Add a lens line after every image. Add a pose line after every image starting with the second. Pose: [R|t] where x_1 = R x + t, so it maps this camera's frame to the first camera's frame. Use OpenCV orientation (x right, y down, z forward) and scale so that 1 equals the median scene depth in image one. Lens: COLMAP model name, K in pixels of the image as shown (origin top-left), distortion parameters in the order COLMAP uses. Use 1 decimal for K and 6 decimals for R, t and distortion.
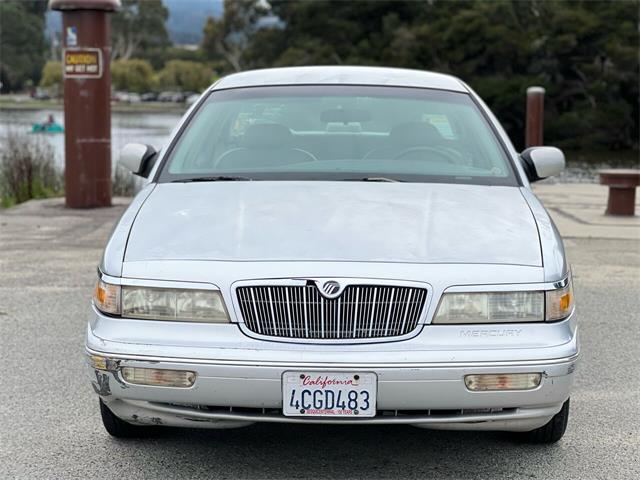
lens RADIAL K [[1468.9, 0, 321.3], [0, 1468.9, 233.0], [0, 0, 1]] dist [0.201993, 0.000000]
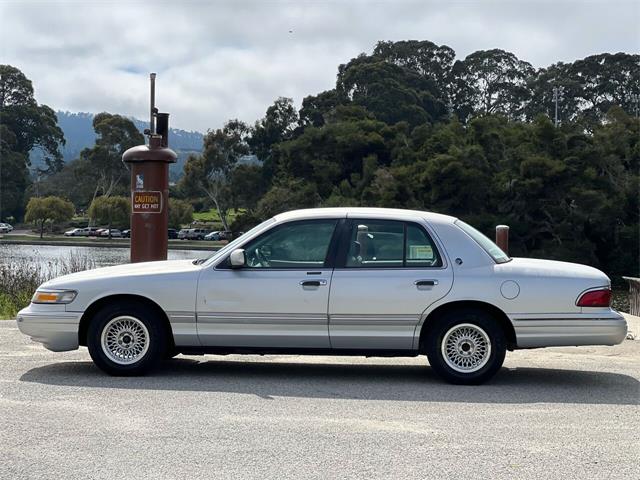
lens RADIAL K [[1468.9, 0, 329.2], [0, 1468.9, 223.9], [0, 0, 1]] dist [0.201993, 0.000000]
pose [[0.999677, 0.009399, 0.023612, -0.104020], [-0.007029, 0.995109, -0.098529, 0.076989], [-0.024423, 0.098331, 0.994854, -0.735835]]
